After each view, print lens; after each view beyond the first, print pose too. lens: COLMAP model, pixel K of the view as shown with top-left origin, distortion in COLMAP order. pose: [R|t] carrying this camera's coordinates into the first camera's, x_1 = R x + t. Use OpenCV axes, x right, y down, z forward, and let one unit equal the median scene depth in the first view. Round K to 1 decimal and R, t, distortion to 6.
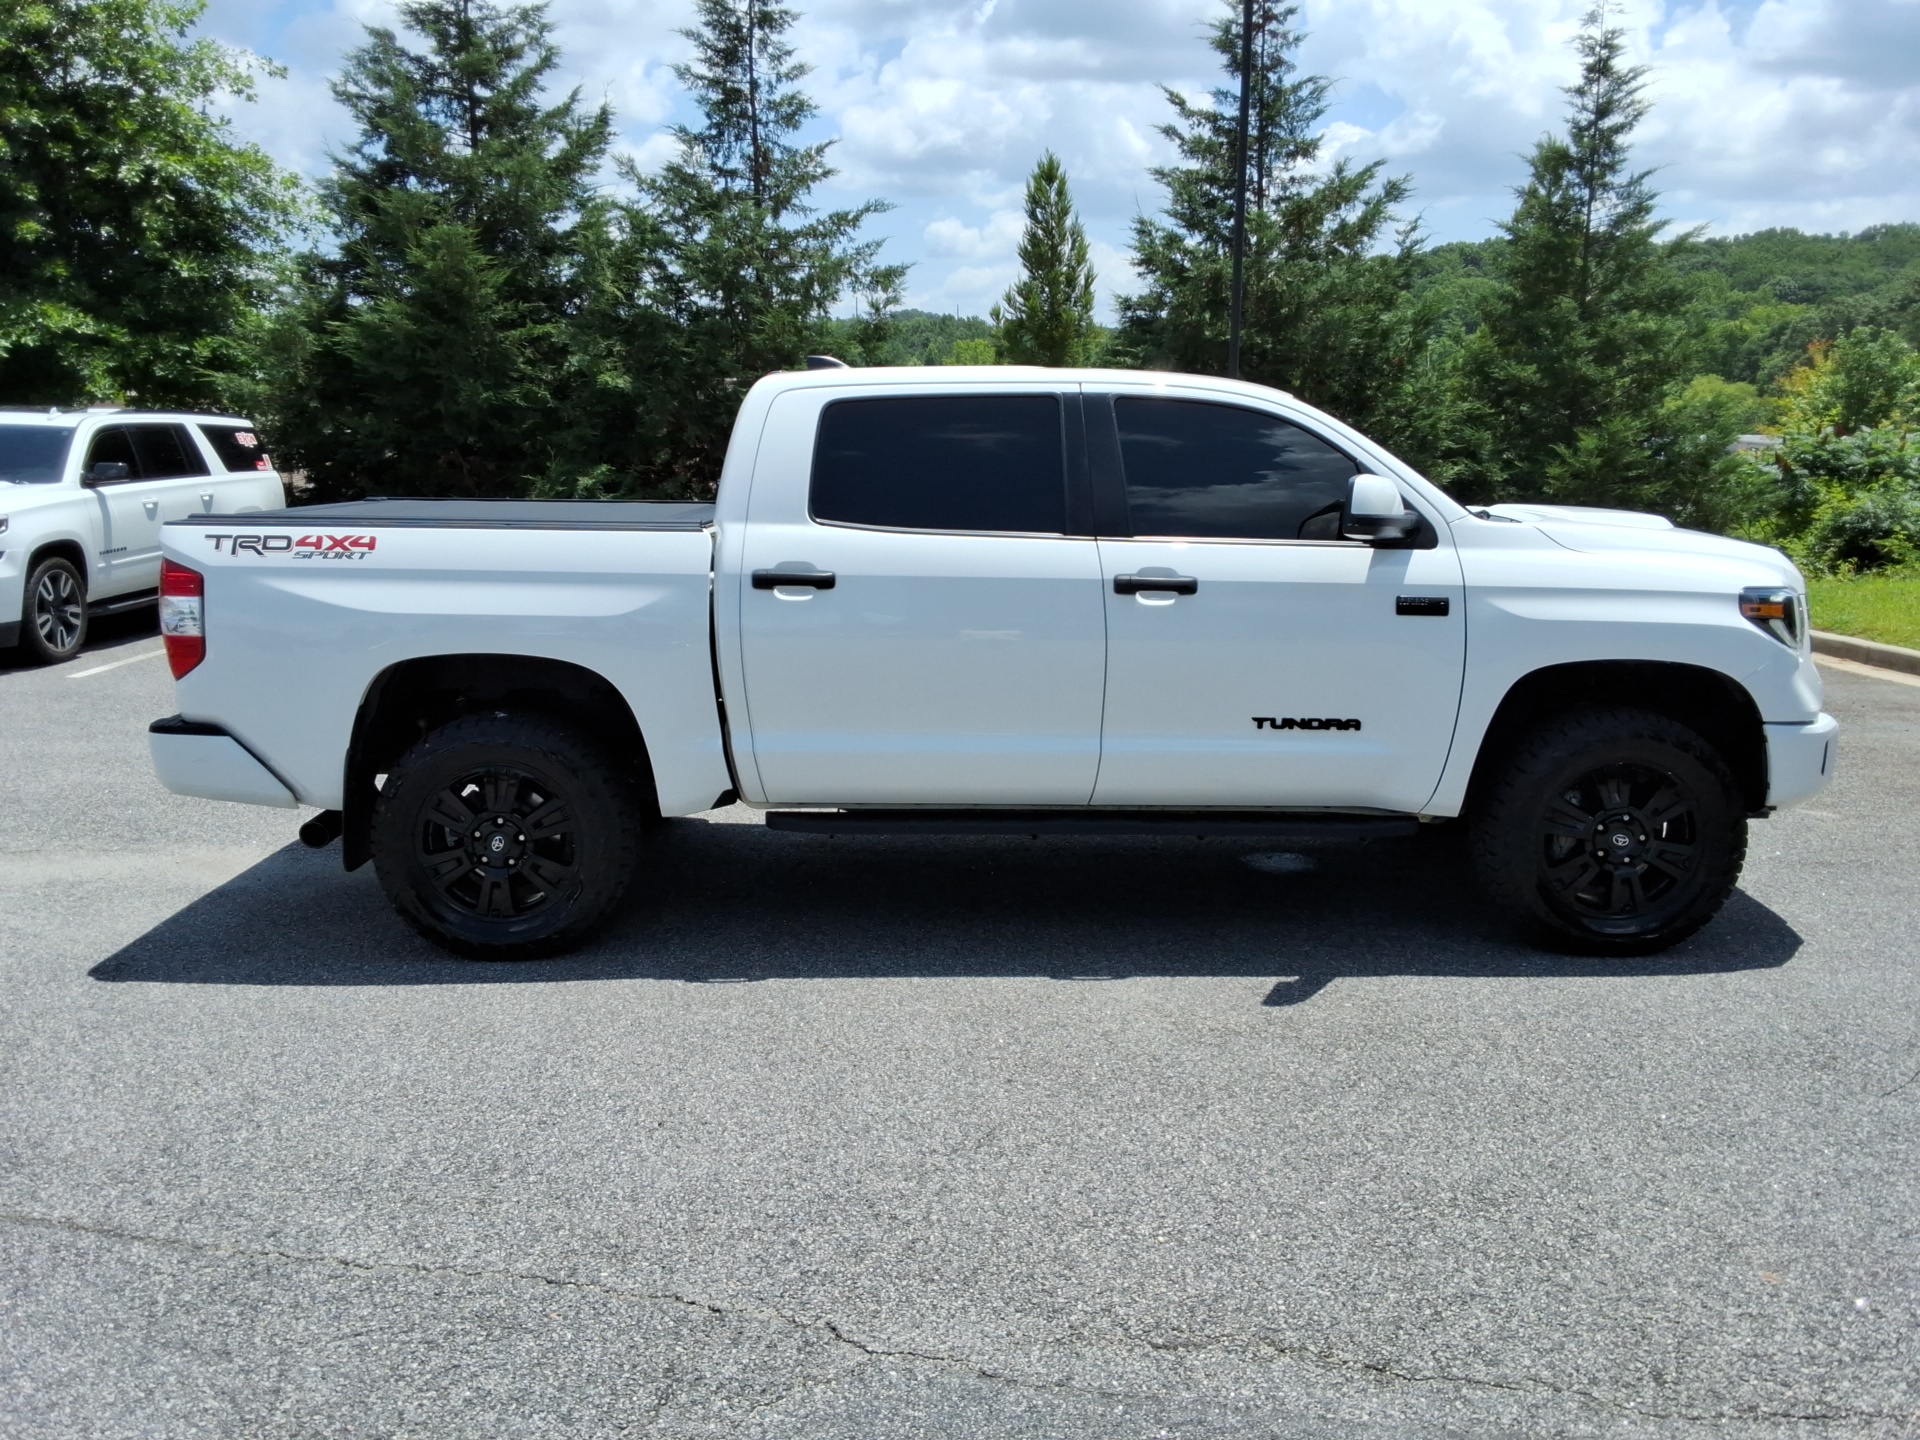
lens RADIAL K [[1541.8, 0, 982.2], [0, 1541.8, 707.7], [0, 0, 1]] dist [0.148131, -0.240337]
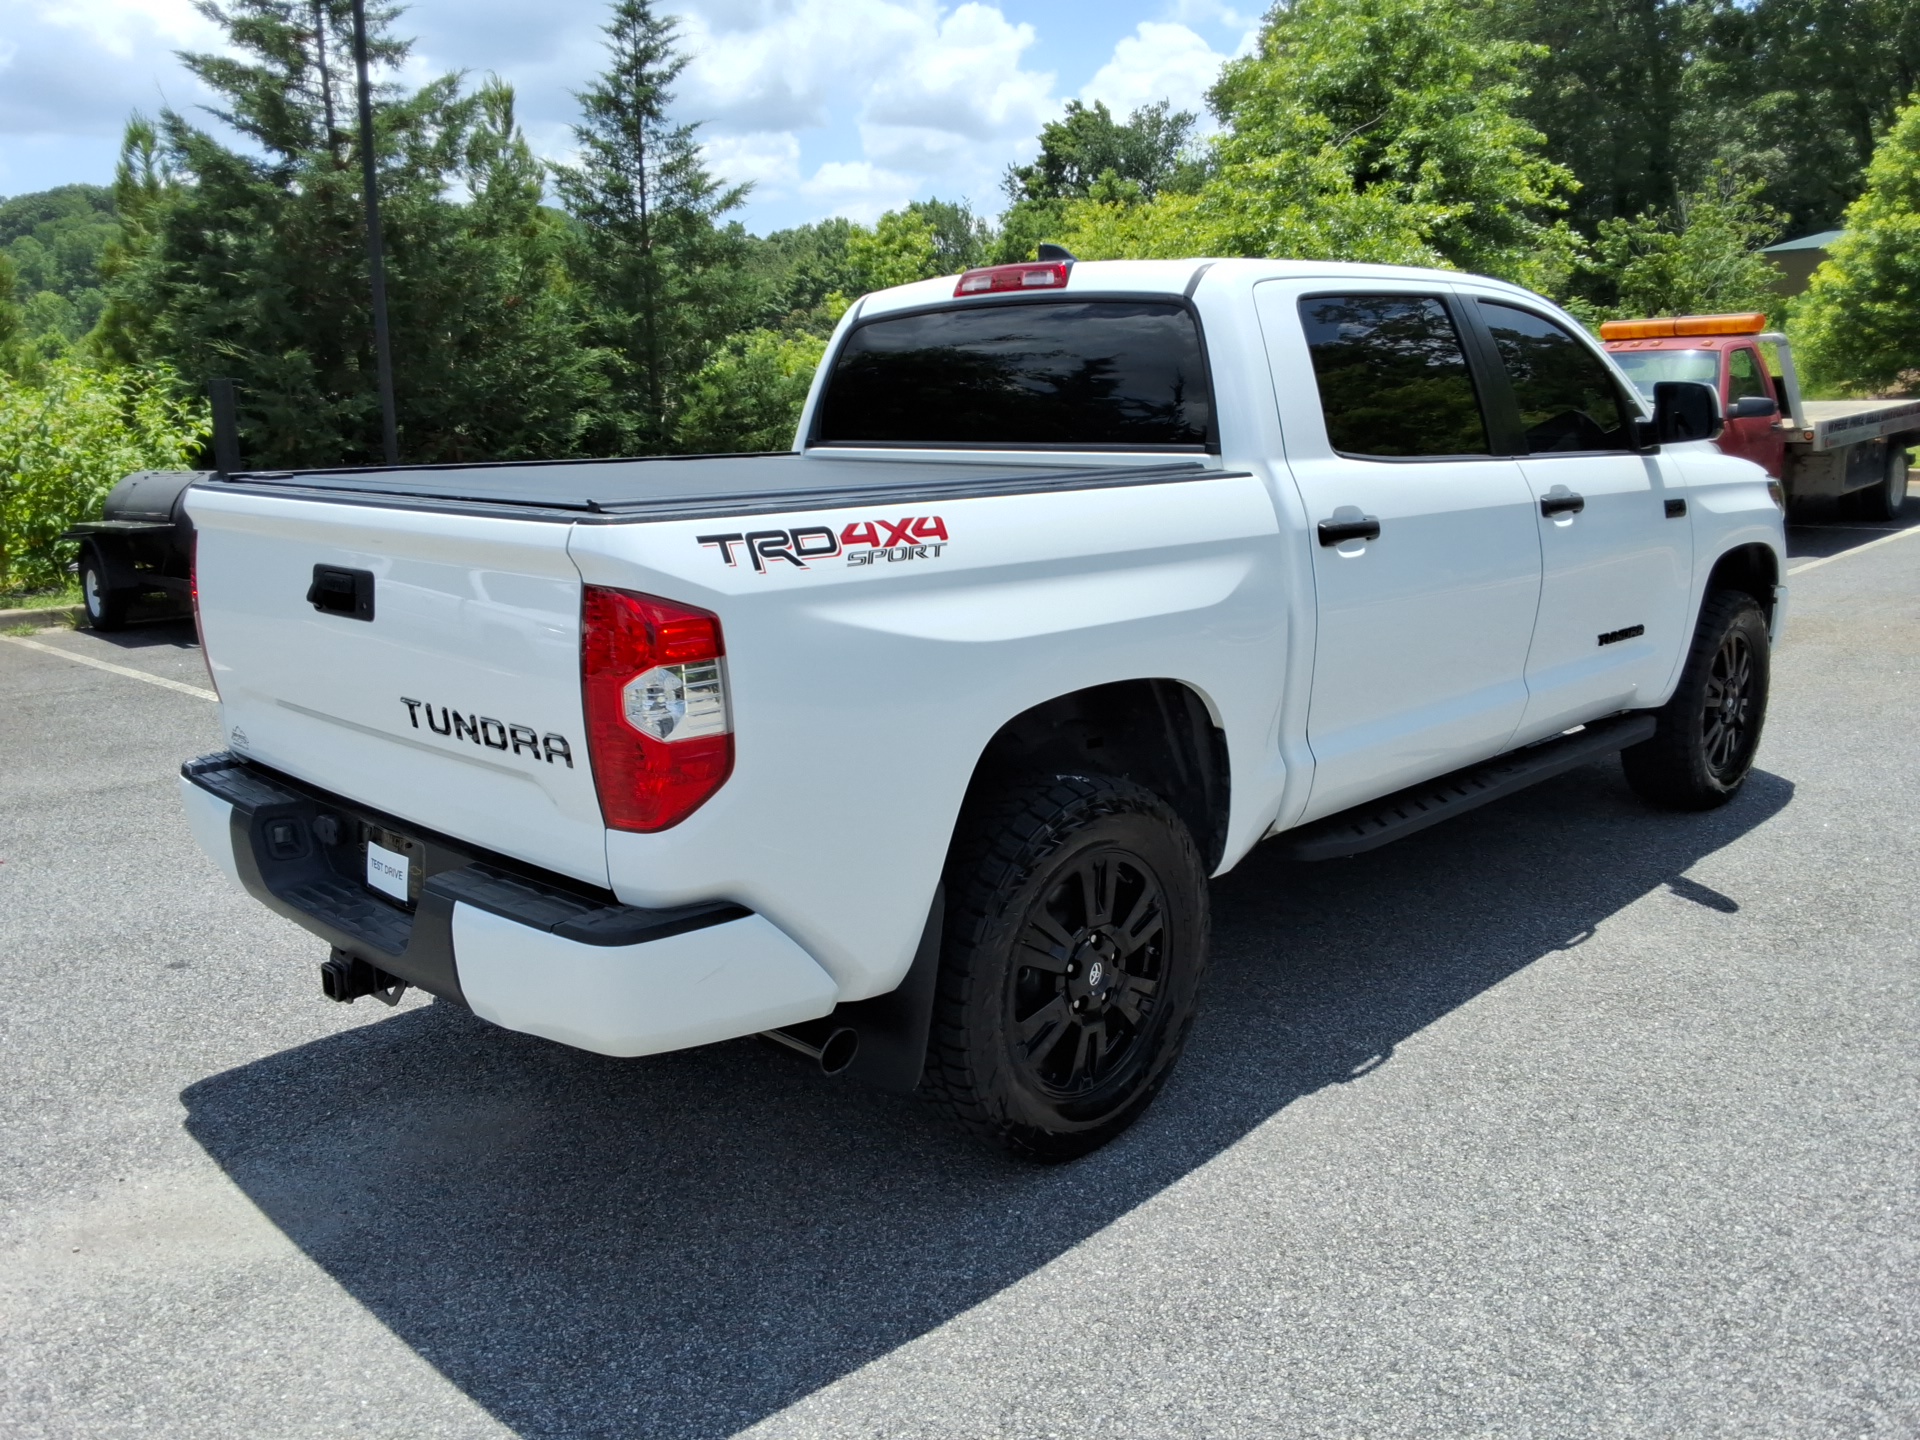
lens RADIAL K [[1548.3, 0, 985.9], [0, 1548.3, 710.9], [0, 0, 1]] dist [0.112331, -0.185494]
pose [[0.697195, -0.157812, 0.699295, -0.789277], [0.140121, 0.986653, 0.082961, -0.082917], [-0.703054, 0.040146, 0.710002, 0.579342]]
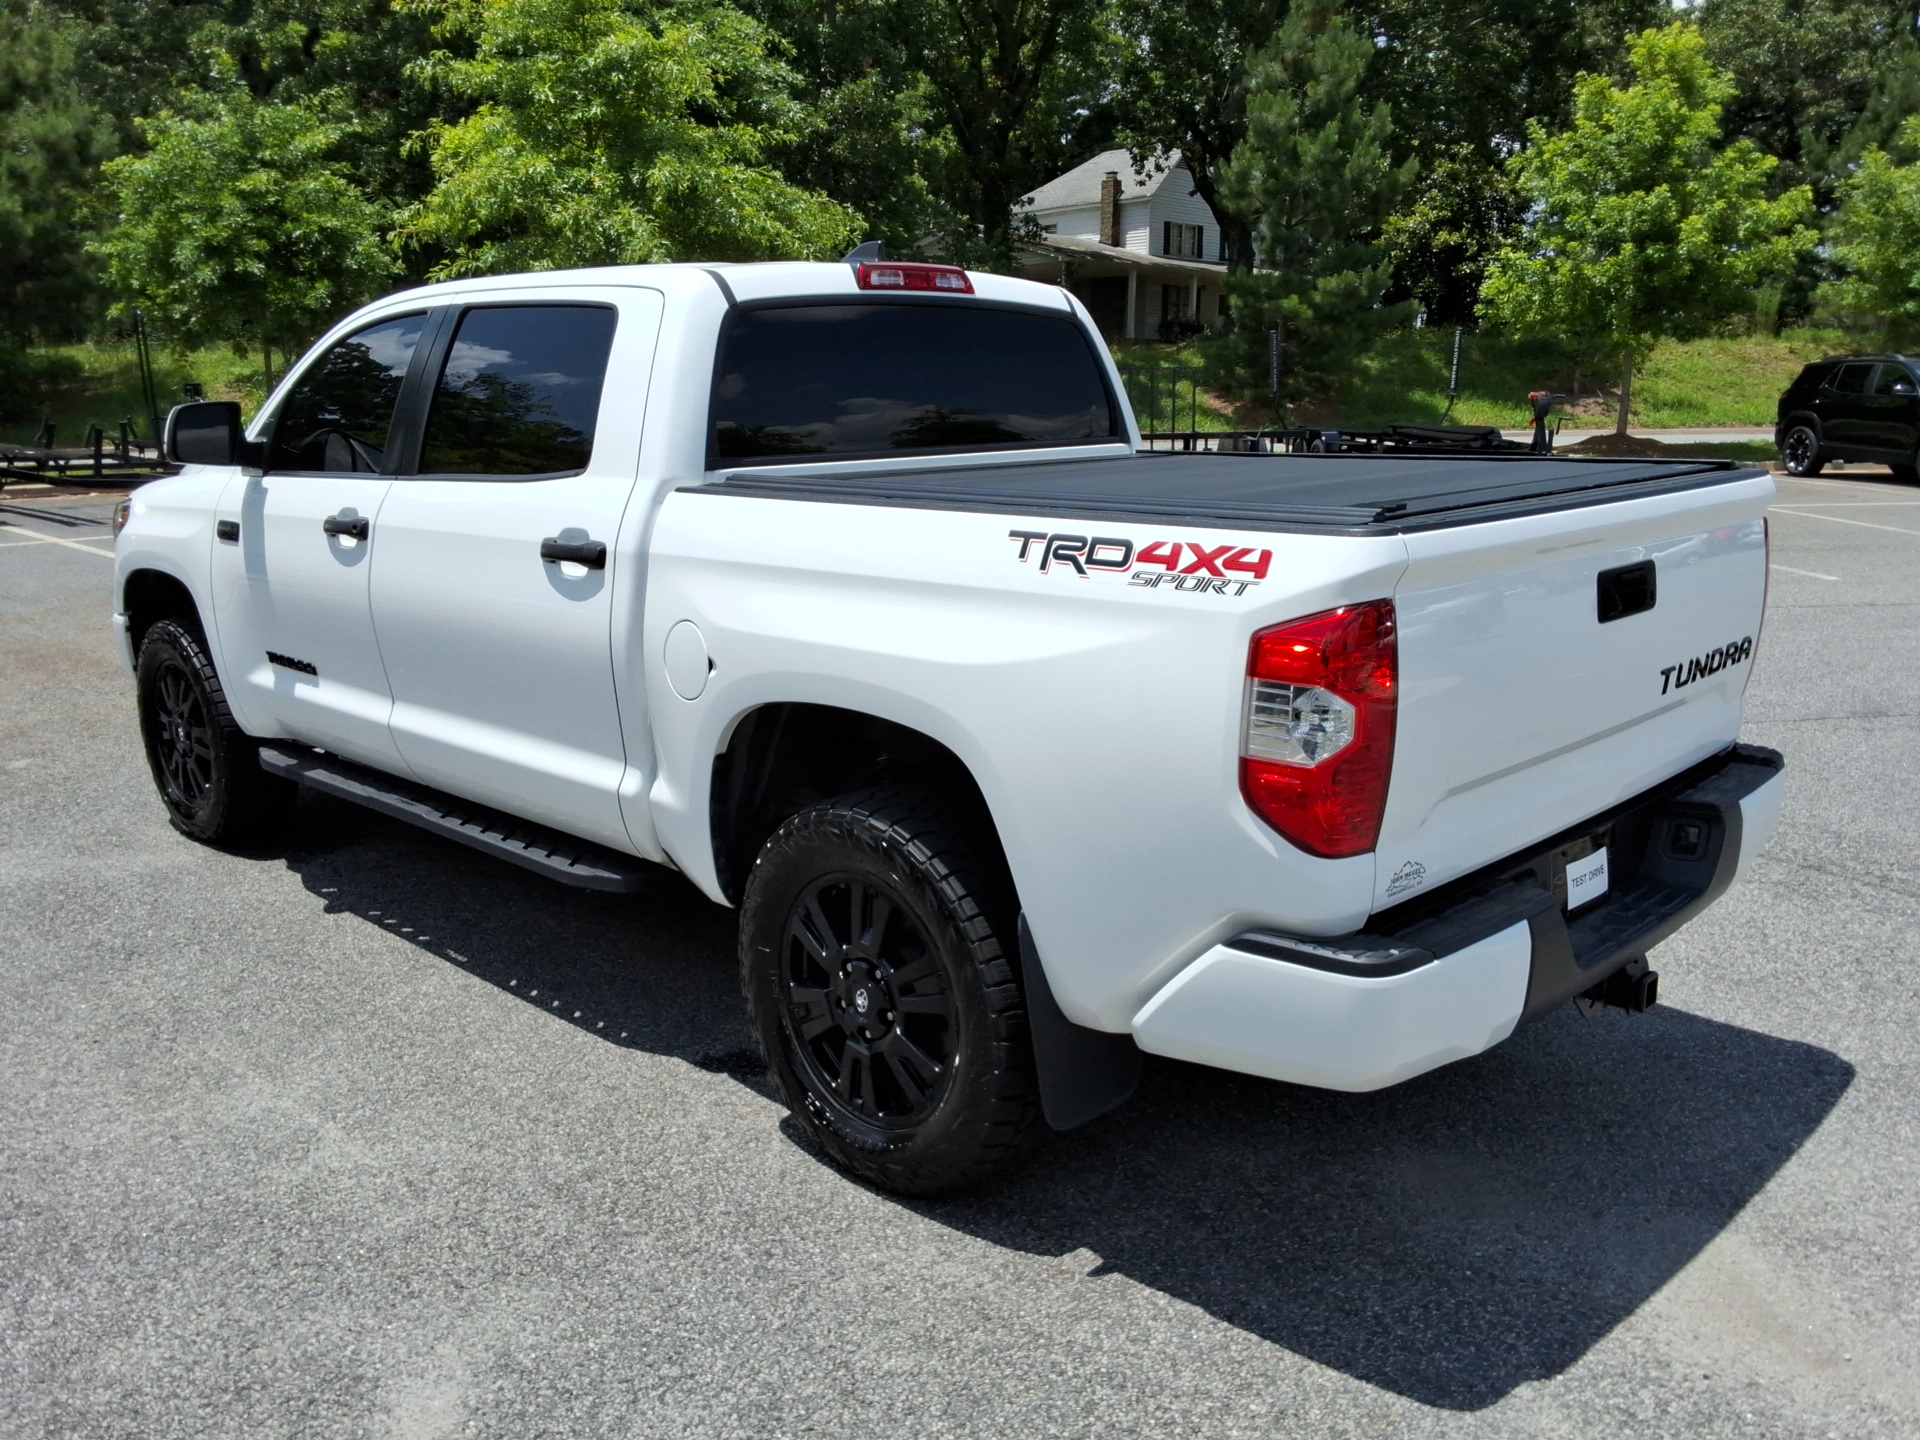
lens RADIAL K [[1548.3, 0, 985.9], [0, 1548.3, 710.9], [0, 0, 1]] dist [0.112331, -0.185494]
pose [[0.755842, 0.128263, -0.642068, -0.139311], [-0.108505, 0.991603, 0.070355, -0.084168], [0.645701, 0.016490, 0.763412, 0.577328]]
